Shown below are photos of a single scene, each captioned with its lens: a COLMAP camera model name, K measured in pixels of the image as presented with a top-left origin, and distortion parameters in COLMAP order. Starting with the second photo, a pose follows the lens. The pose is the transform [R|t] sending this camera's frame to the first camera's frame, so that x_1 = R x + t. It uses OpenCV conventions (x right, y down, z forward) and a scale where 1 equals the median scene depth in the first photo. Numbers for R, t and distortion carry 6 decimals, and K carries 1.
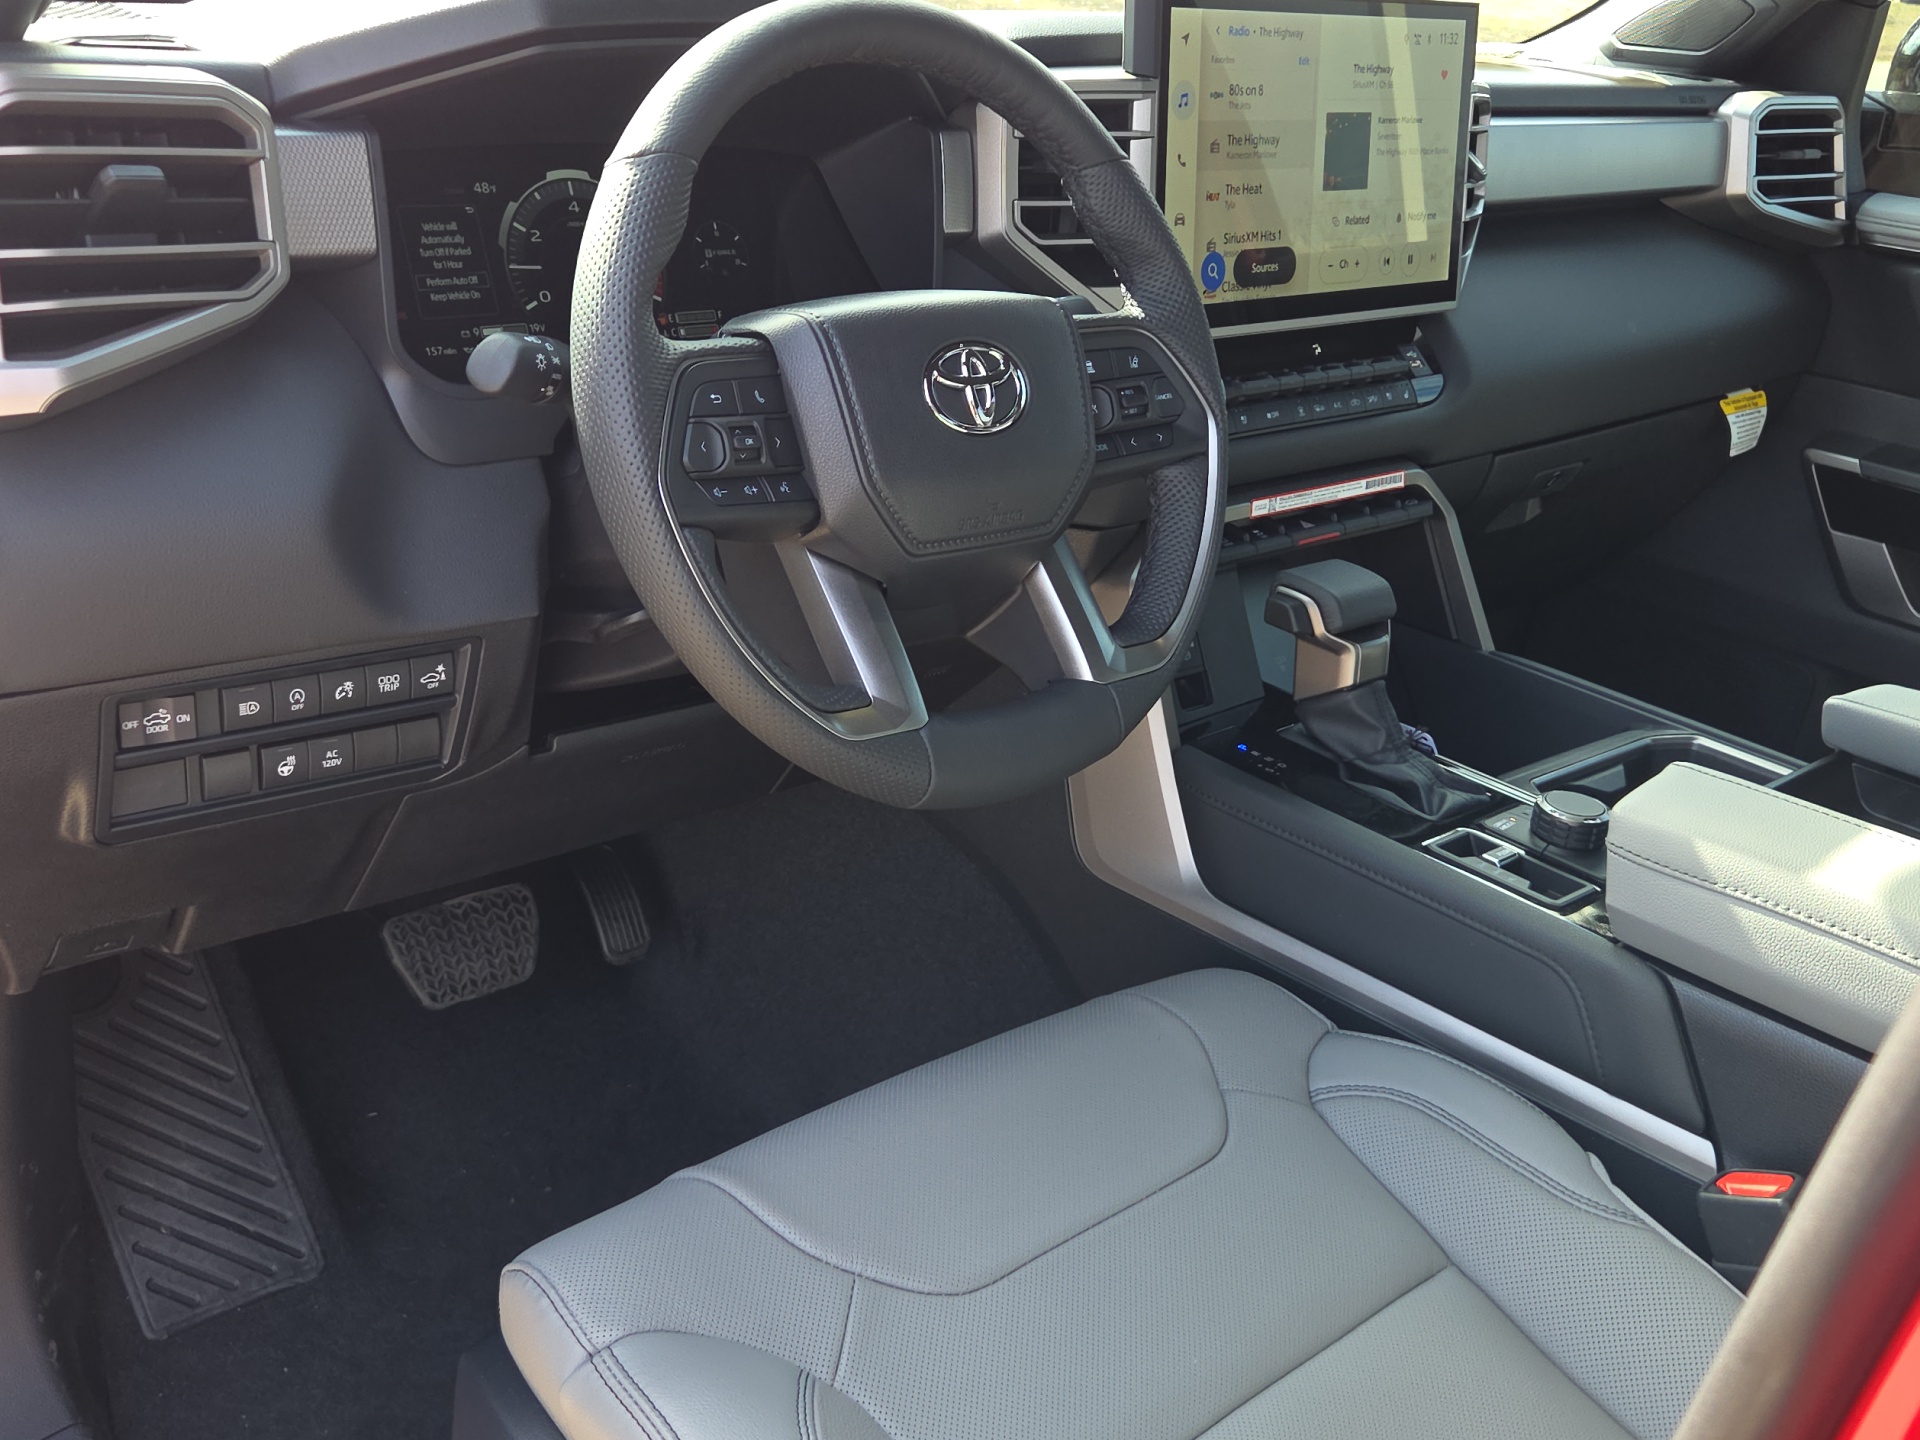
lens RADIAL K [[2027.3, 0, 960.0], [0, 2027.3, 720.0], [0, 0, 1]] dist [0.047015, -0.024491]
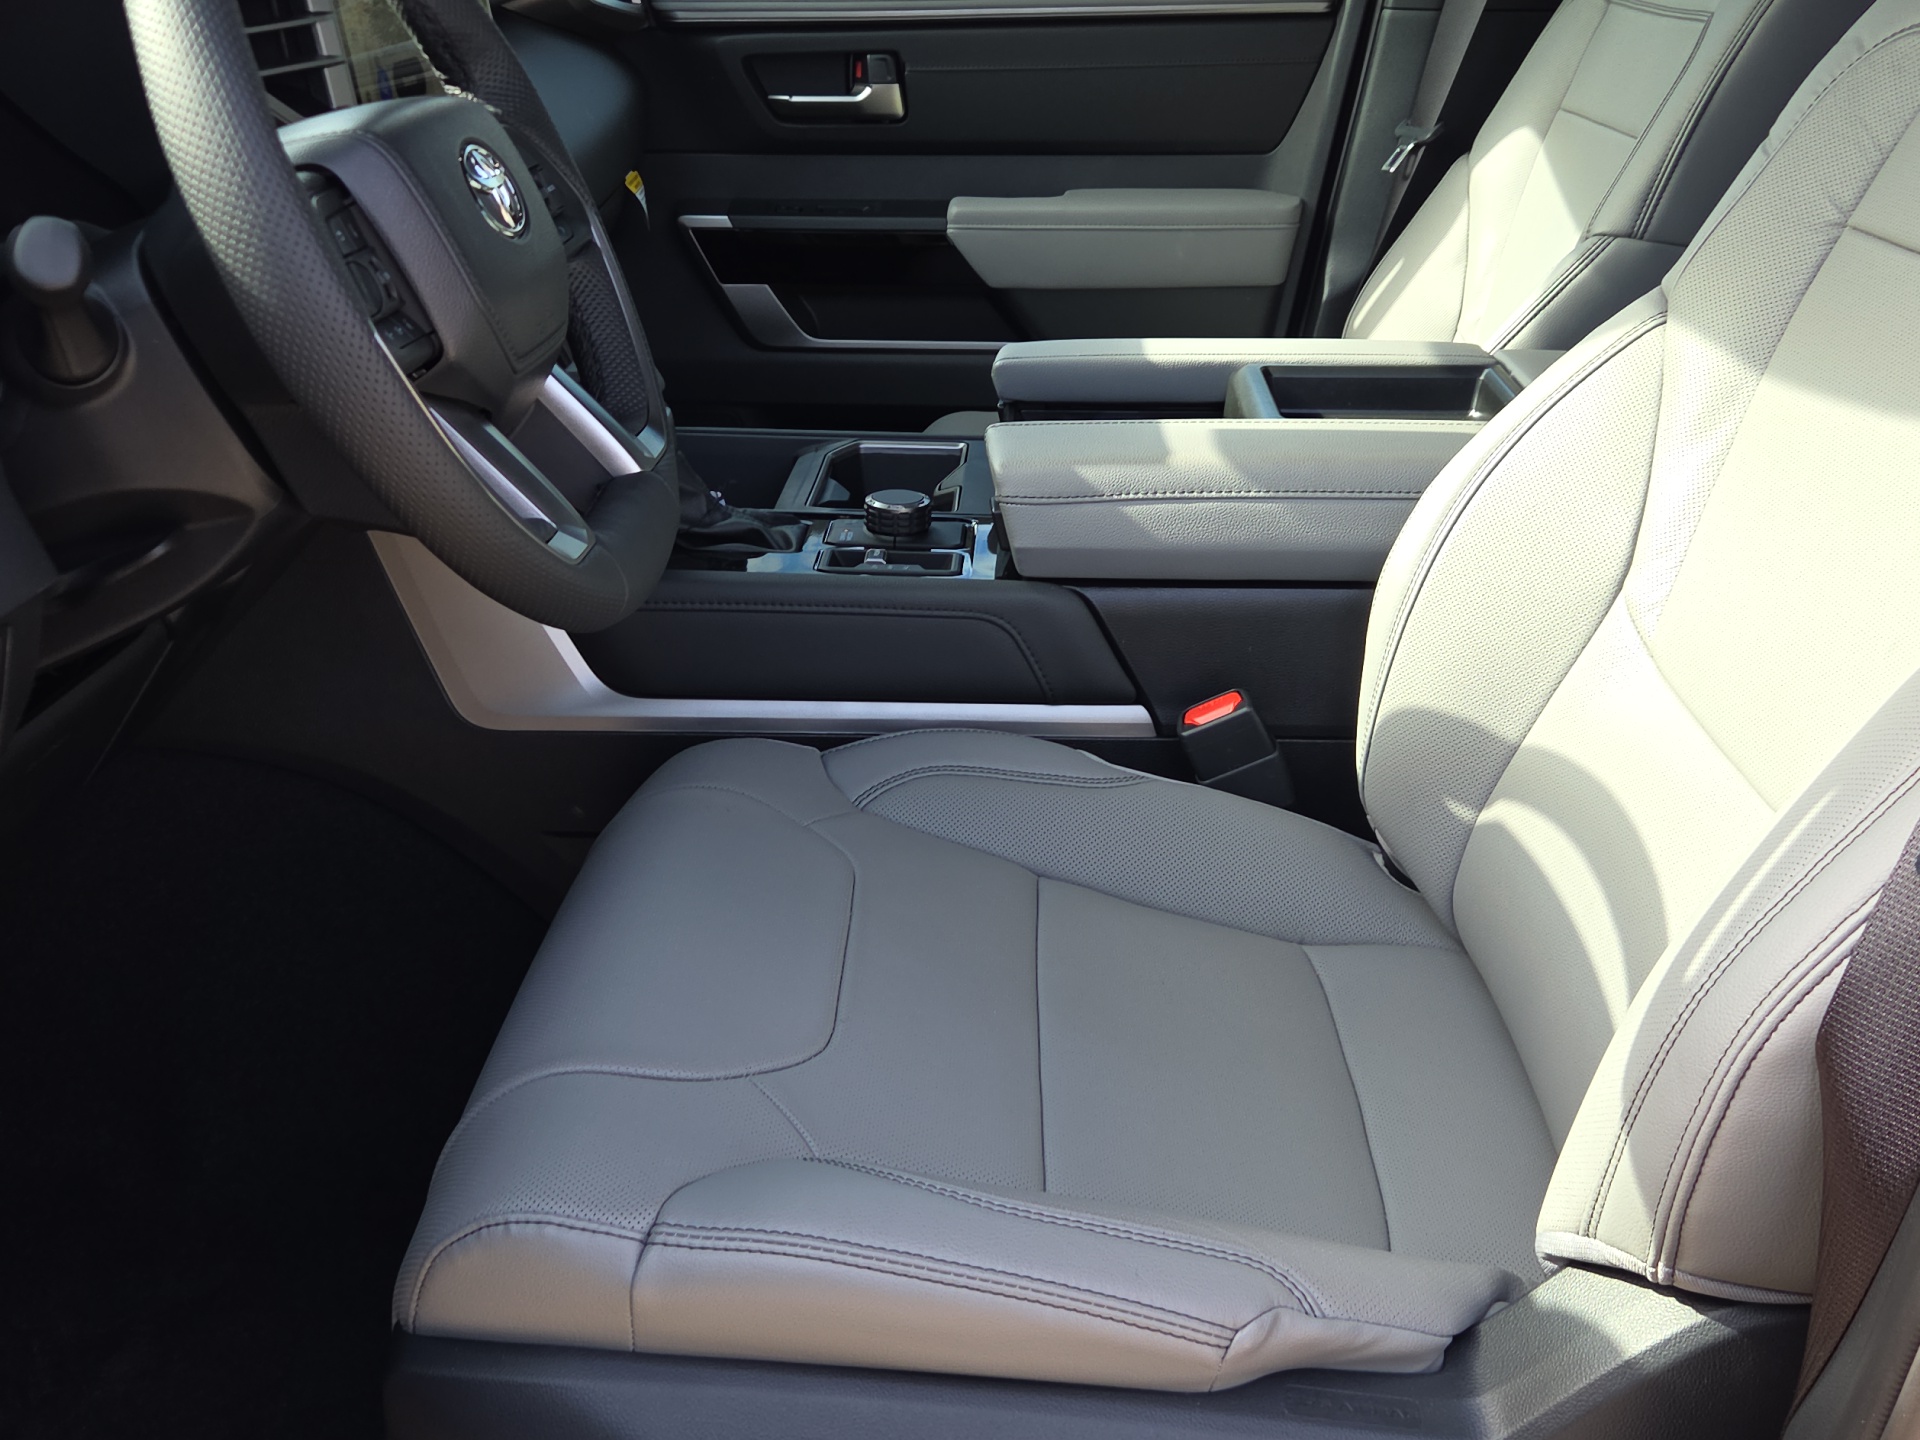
lens RADIAL K [[2027.3, 0, 960.0], [0, 2027.3, 720.0], [0, 0, 1]] dist [0.047015, -0.024491]
pose [[0.715454, -0.349210, 0.605126, -0.371470], [0.318177, 0.933951, 0.162784, -0.014394], [-0.622004, 0.076072, 0.779310, 0.101358]]
